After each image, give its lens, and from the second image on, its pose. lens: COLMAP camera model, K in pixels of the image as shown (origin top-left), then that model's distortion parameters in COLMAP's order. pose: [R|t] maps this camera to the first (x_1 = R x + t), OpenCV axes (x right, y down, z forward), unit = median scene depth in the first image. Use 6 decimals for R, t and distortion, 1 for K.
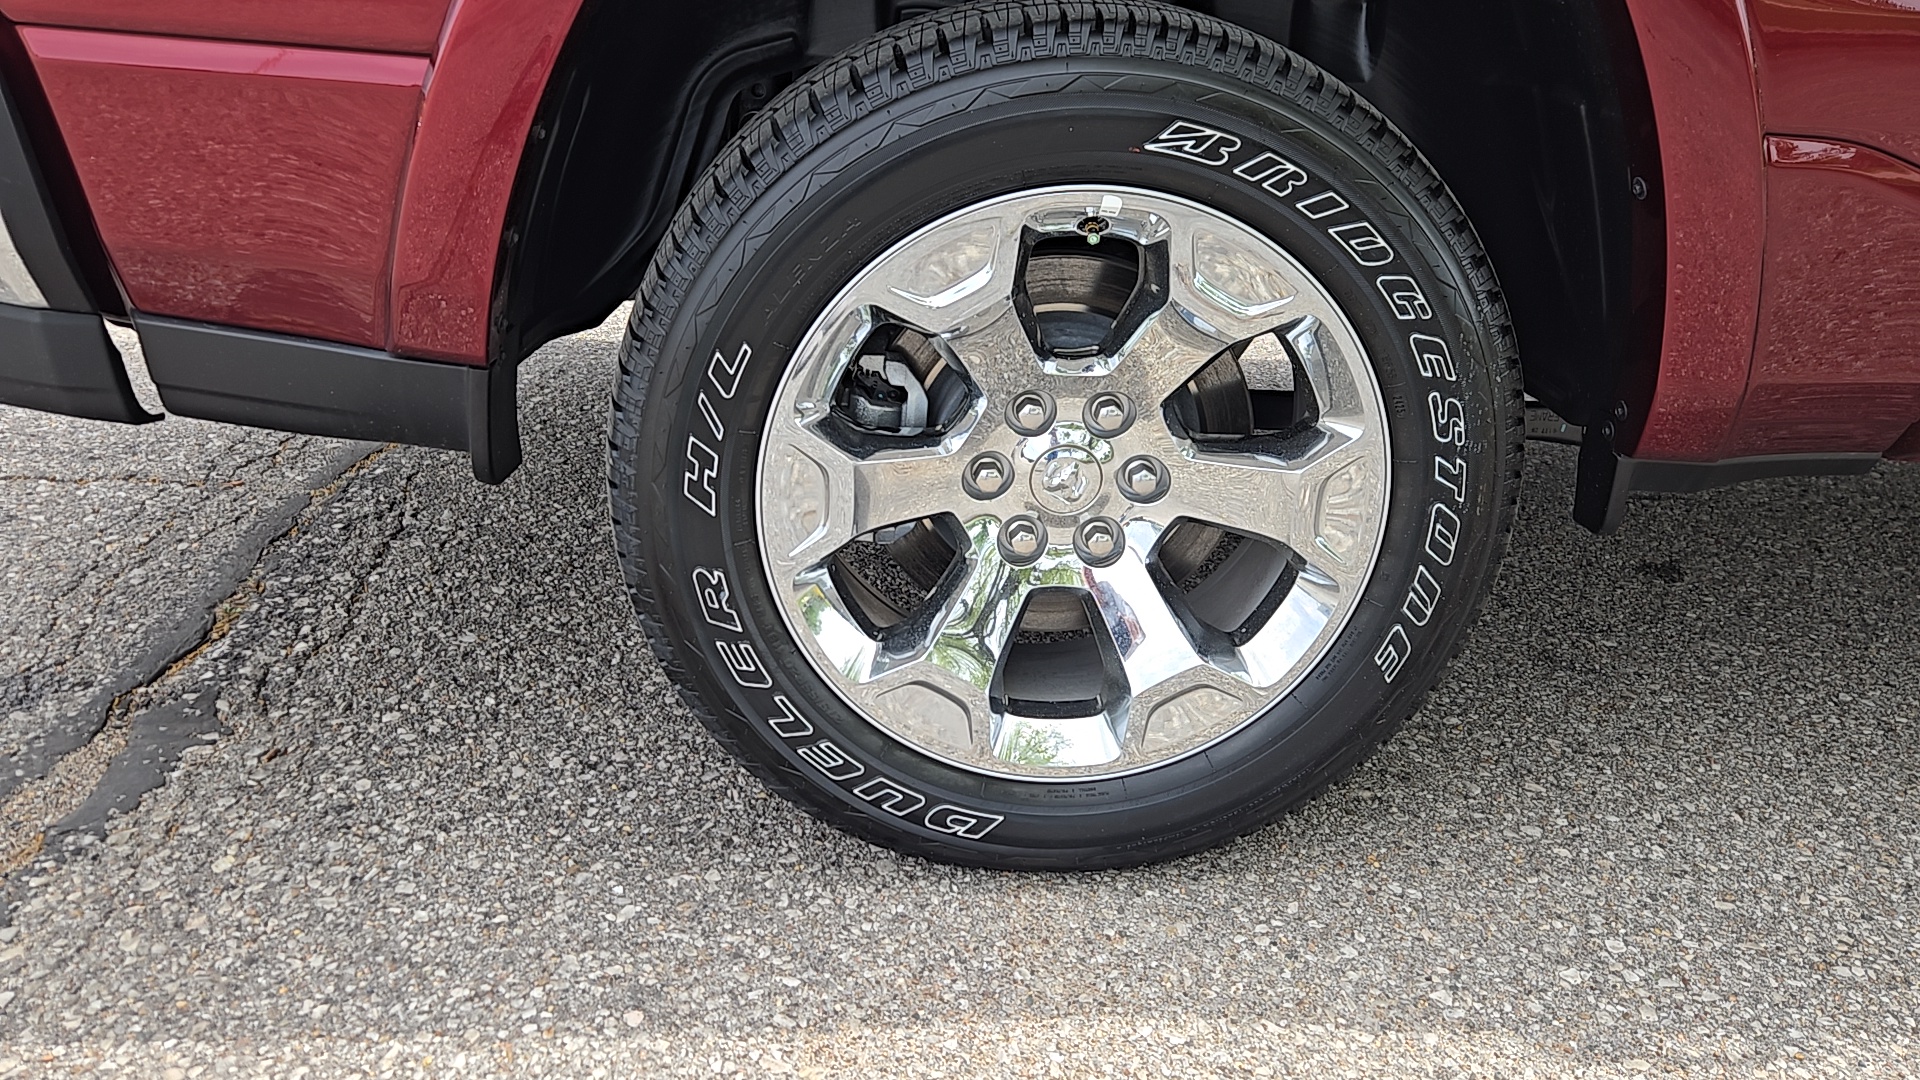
lens RADIAL K [[1619.4, 0, 946.8], [0, 1619.4, 534.2], [0, 0, 1]] dist [0.023299, -0.013337]
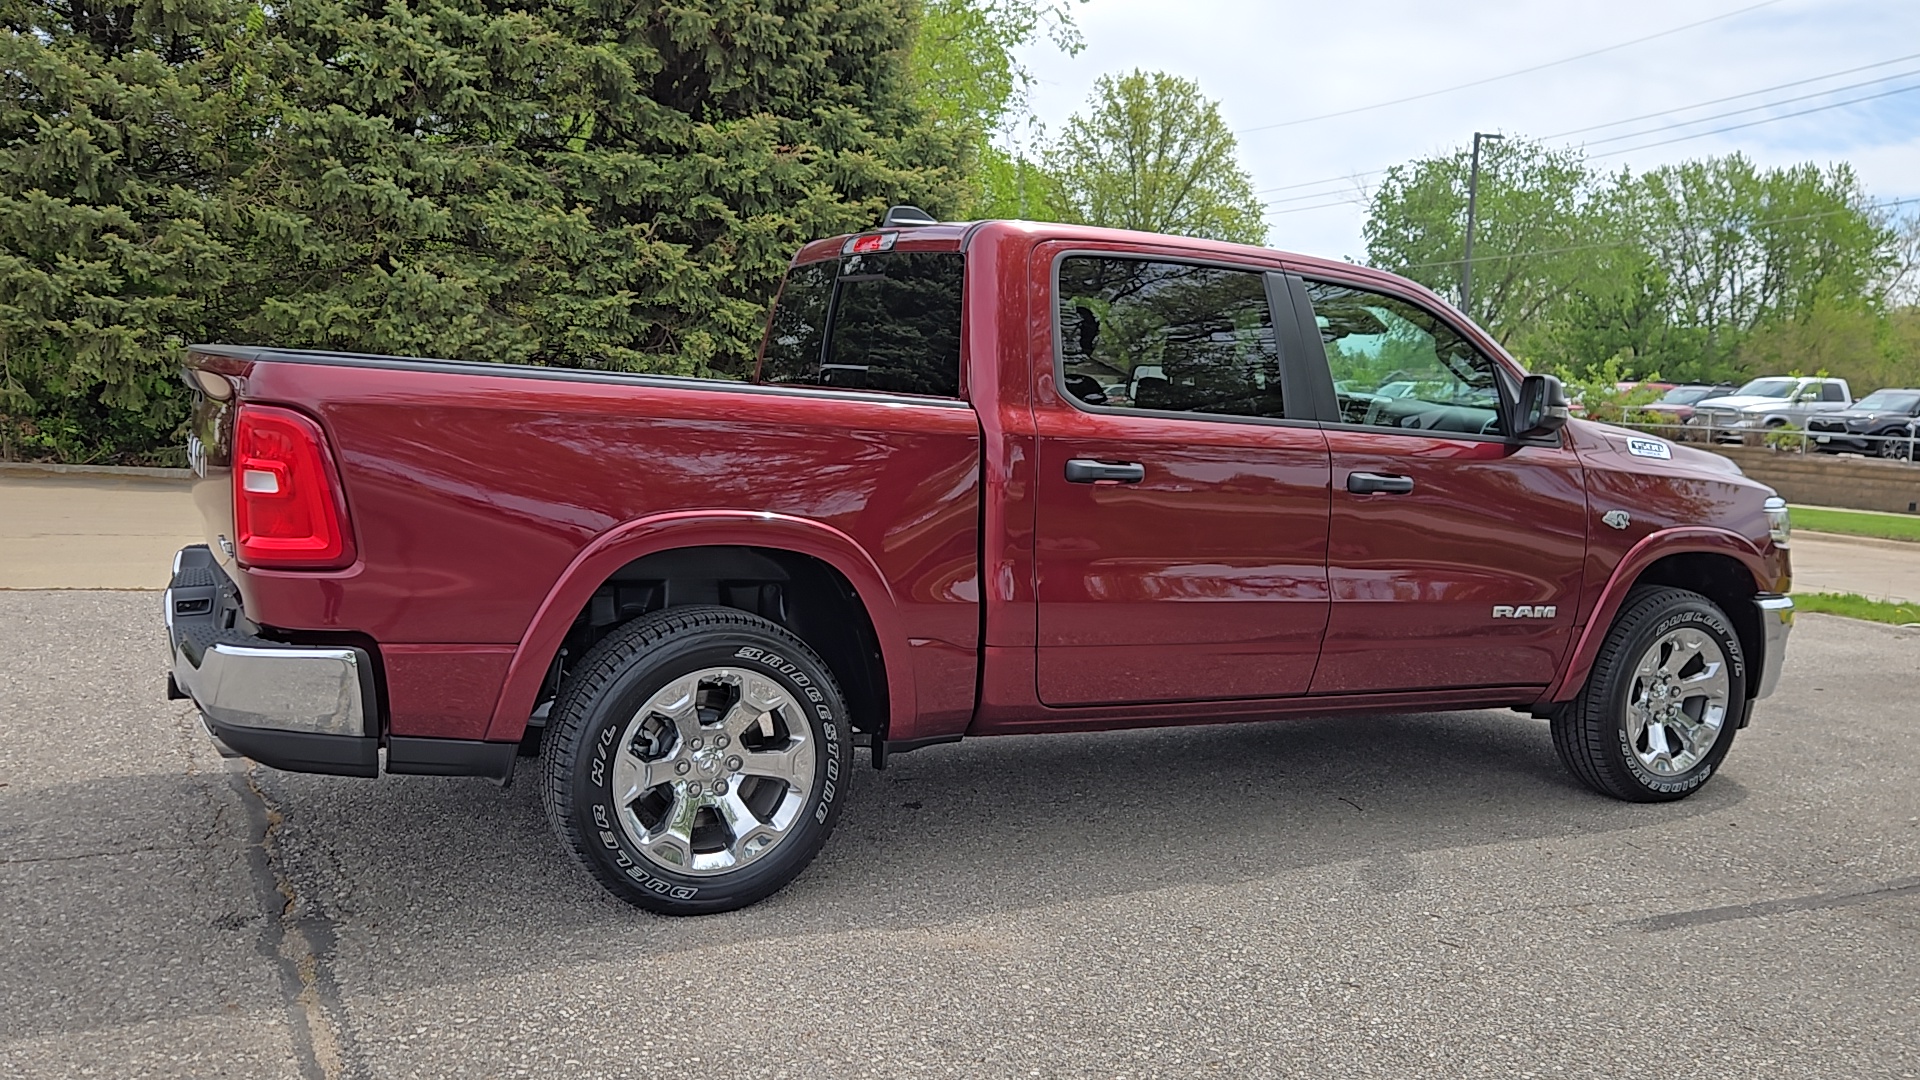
lens RADIAL K [[1609.5, 0, 954.6], [0, 1609.5, 529.8], [0, 0, 1]] dist [0.026071, -0.025852]
pose [[0.908870, -0.037111, 0.415426, -0.721995], [0.143923, 0.962759, -0.228871, 0.288541], [-0.391461, 0.267803, 0.880363, -1.862420]]
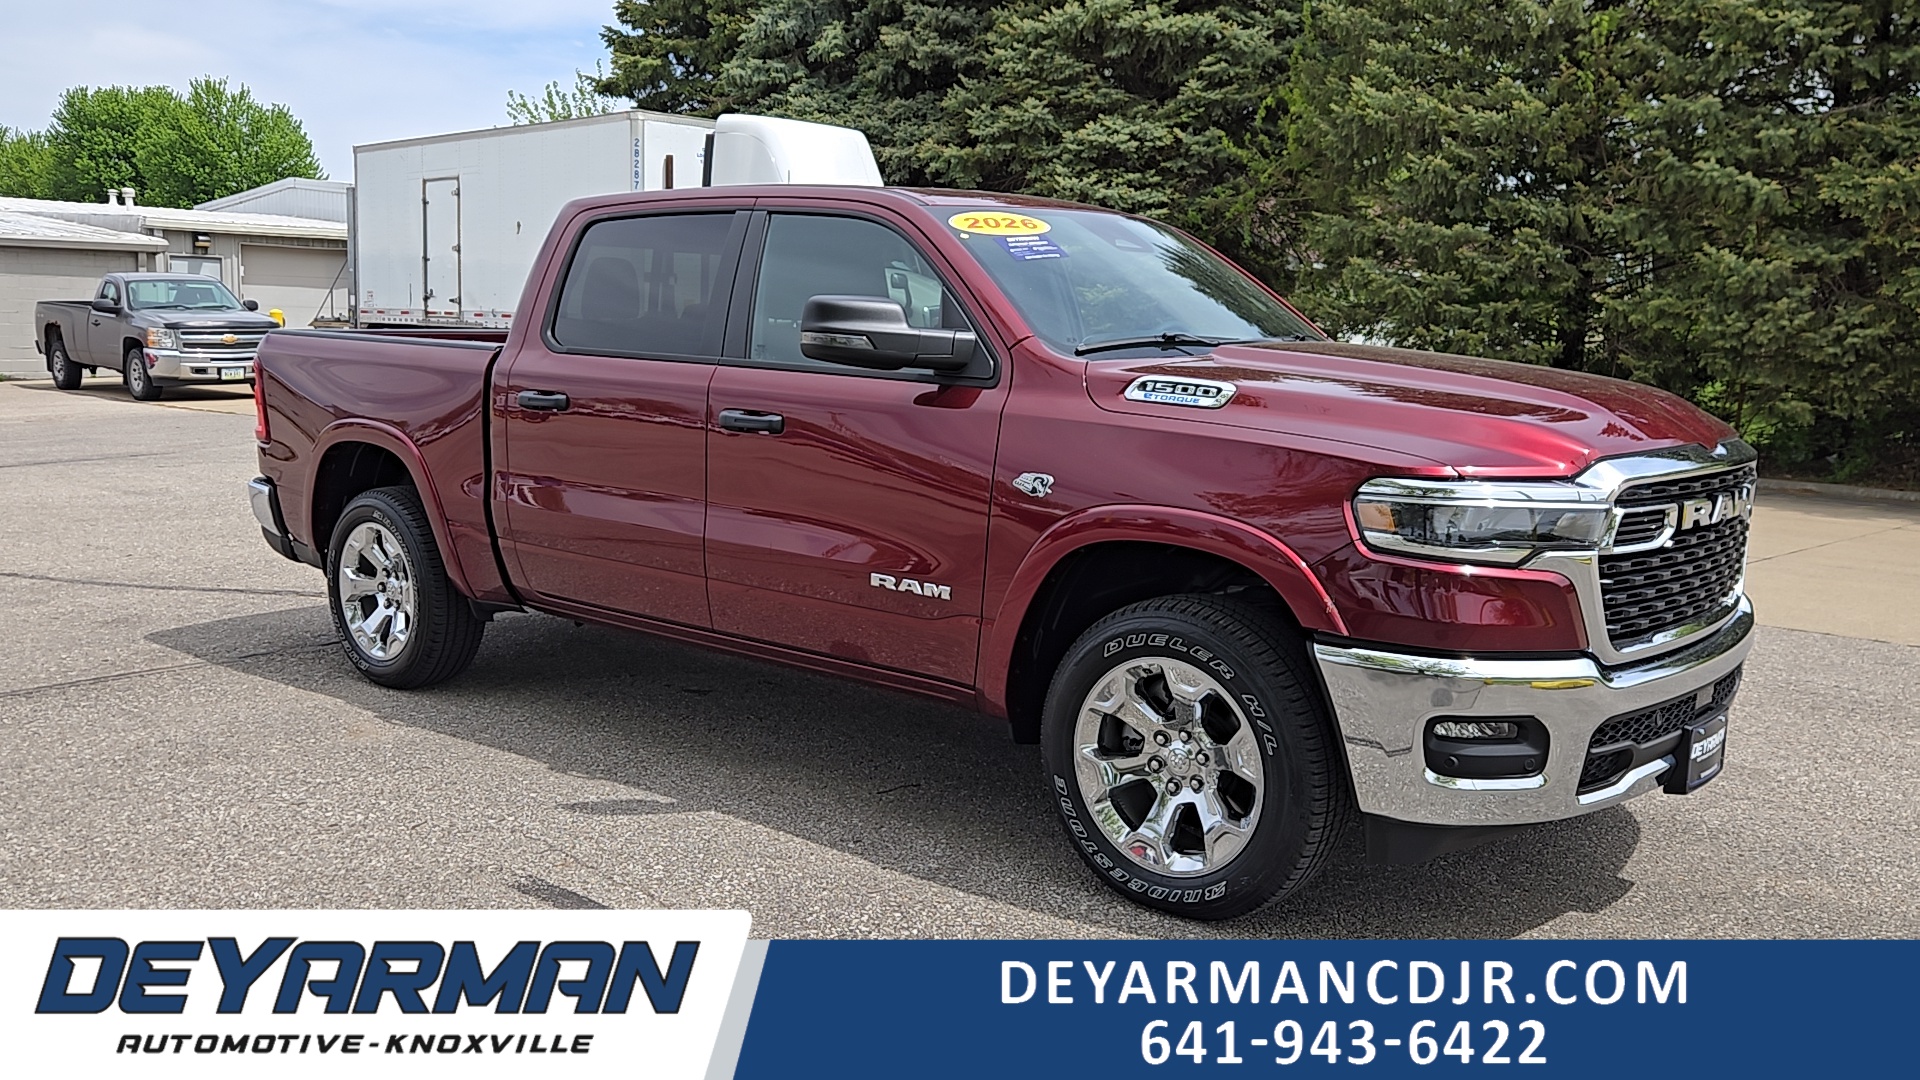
lens RADIAL K [[1609.5, 0, 954.6], [0, 1609.5, 529.8], [0, 0, 1]] dist [0.026071, -0.025852]
pose [[0.722192, 0.052186, -0.689721, 4.263862], [-0.238703, 0.954694, -0.177706, 0.225138], [0.649199, 0.292977, 0.701930, -1.148266]]
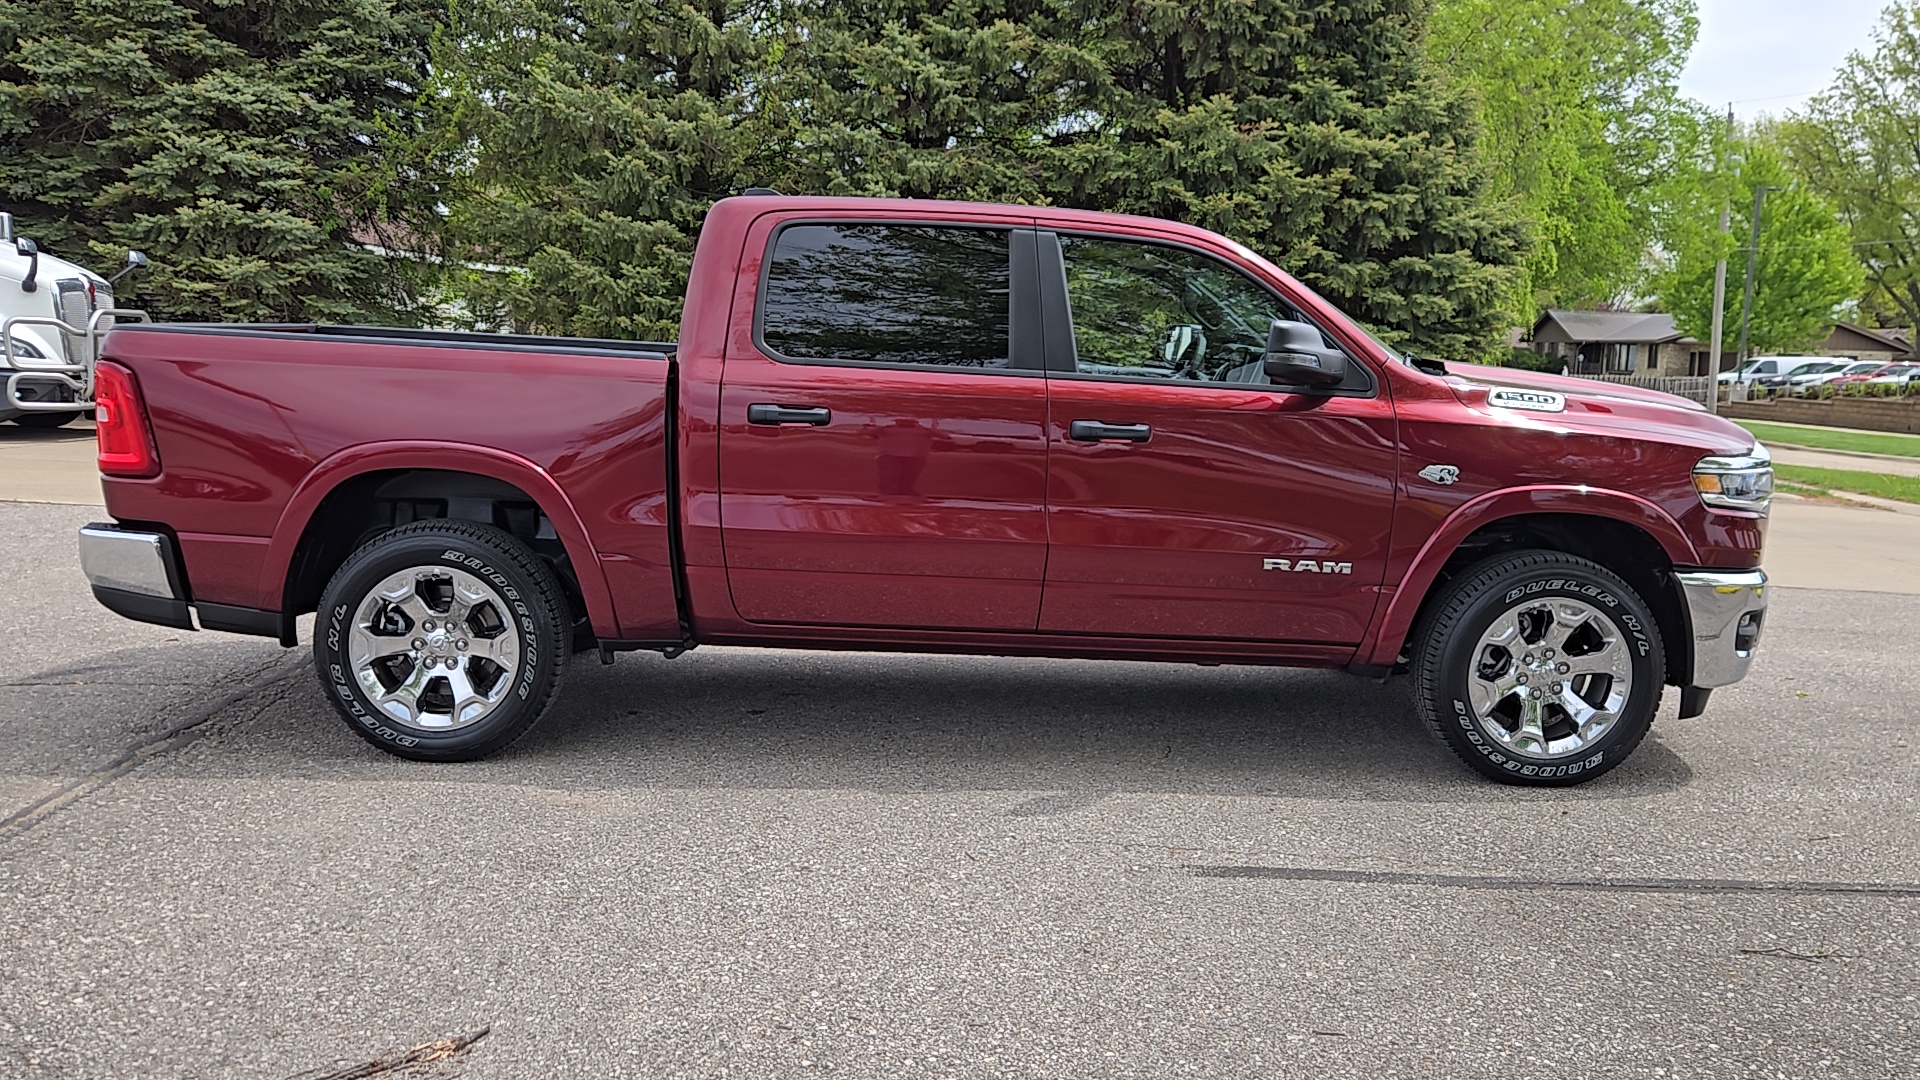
lens RADIAL K [[1609.5, 0, 954.6], [0, 1609.5, 529.8], [0, 0, 1]] dist [0.026071, -0.025852]
pose [[0.999524, -0.008595, -0.029616, 1.369047], [0.000756, 0.966917, -0.255090, 0.657199], [0.030829, 0.254946, 0.966464, -2.601581]]
